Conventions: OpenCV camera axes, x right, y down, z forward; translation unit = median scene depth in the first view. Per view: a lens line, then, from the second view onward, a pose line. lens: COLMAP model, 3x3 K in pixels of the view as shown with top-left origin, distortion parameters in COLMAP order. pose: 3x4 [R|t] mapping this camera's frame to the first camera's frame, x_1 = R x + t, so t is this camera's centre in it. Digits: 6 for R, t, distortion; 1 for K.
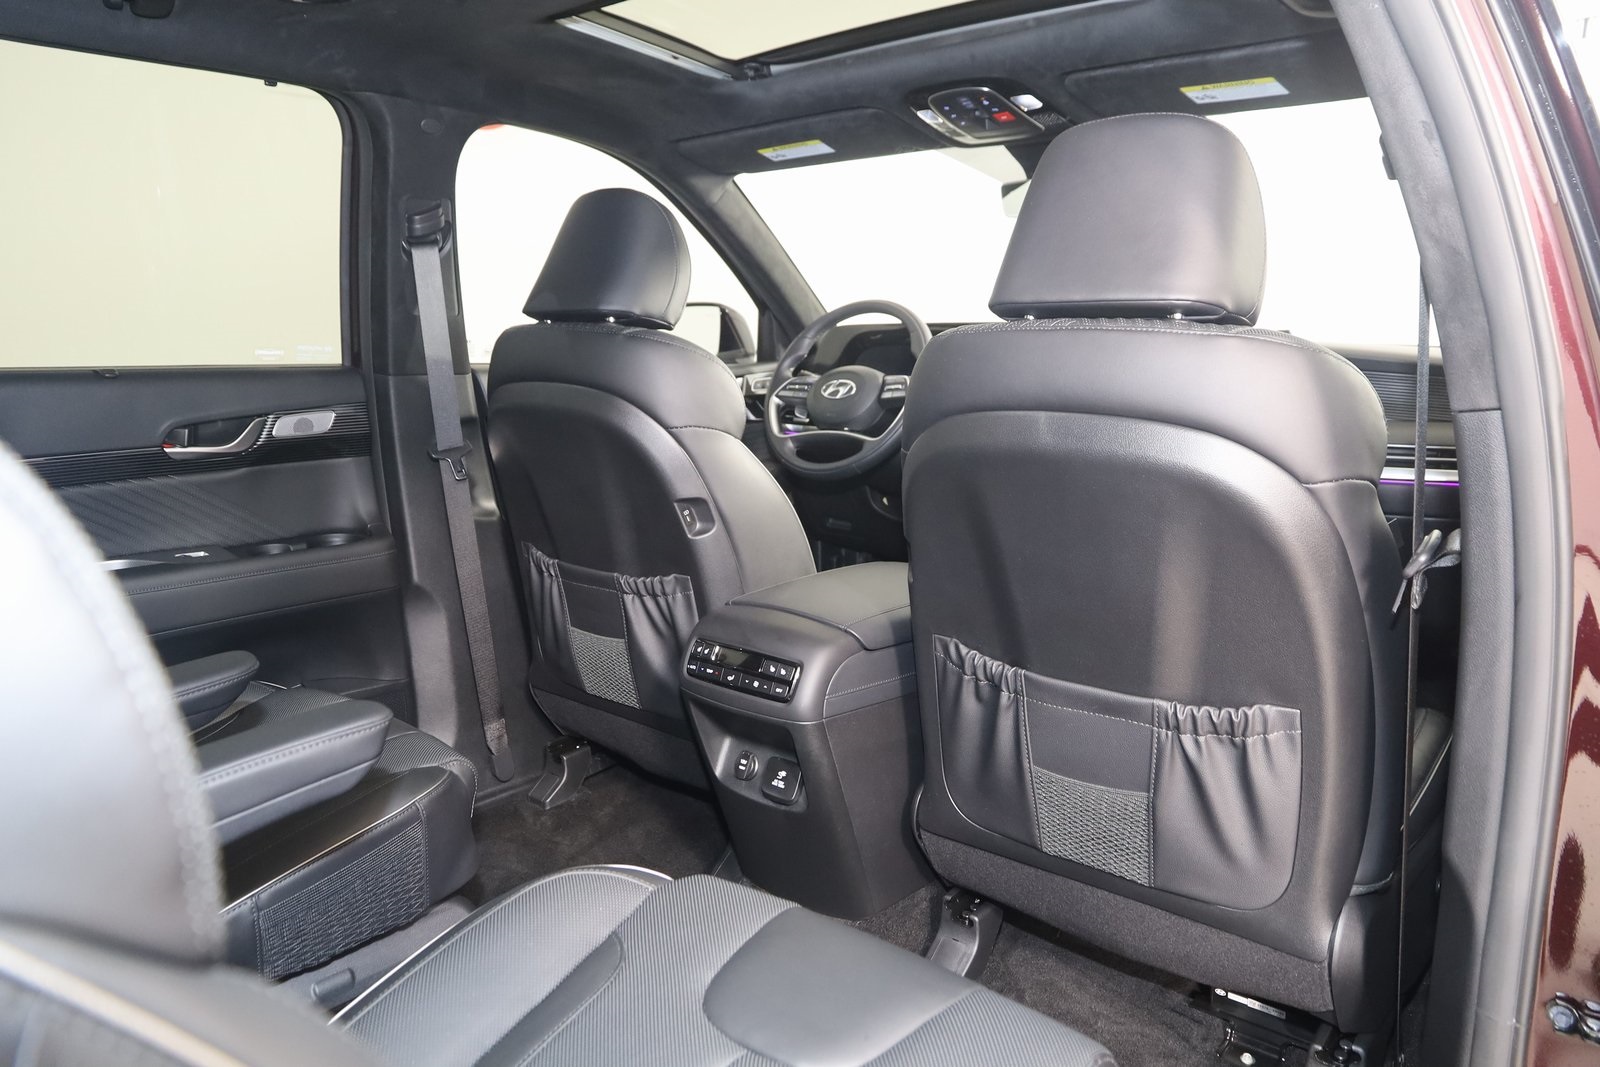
lens RADIAL K [[1070.0, 0, 797.5], [0, 1070.0, 530.0], [0, 0, 1]] dist [-0.104032, 0.049729]
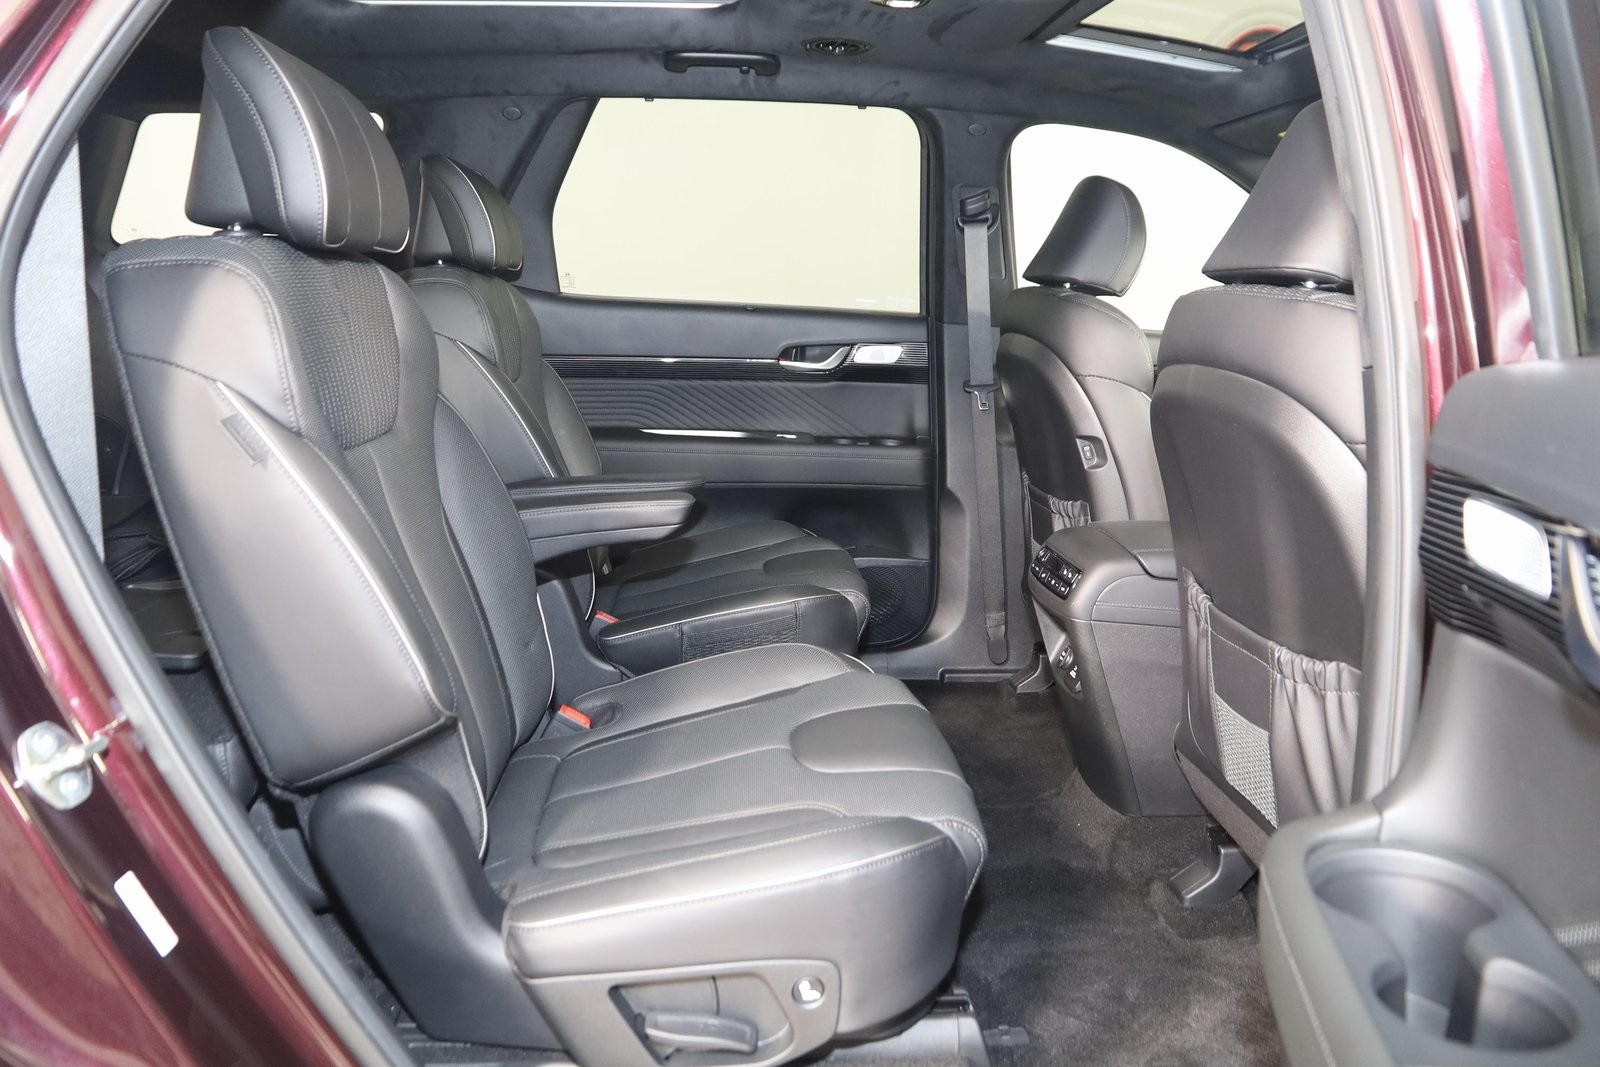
lens RADIAL K [[1070.0, 0, 806.9], [0, 1070.0, 537.9], [0, 0, 1]] dist [-0.104032, 0.049729]
pose [[0.720304, 0.178228, -0.670370, 0.460250], [-0.158402, 0.983155, 0.091185, 0.022355], [0.675330, 0.040507, 0.736403, -0.076095]]
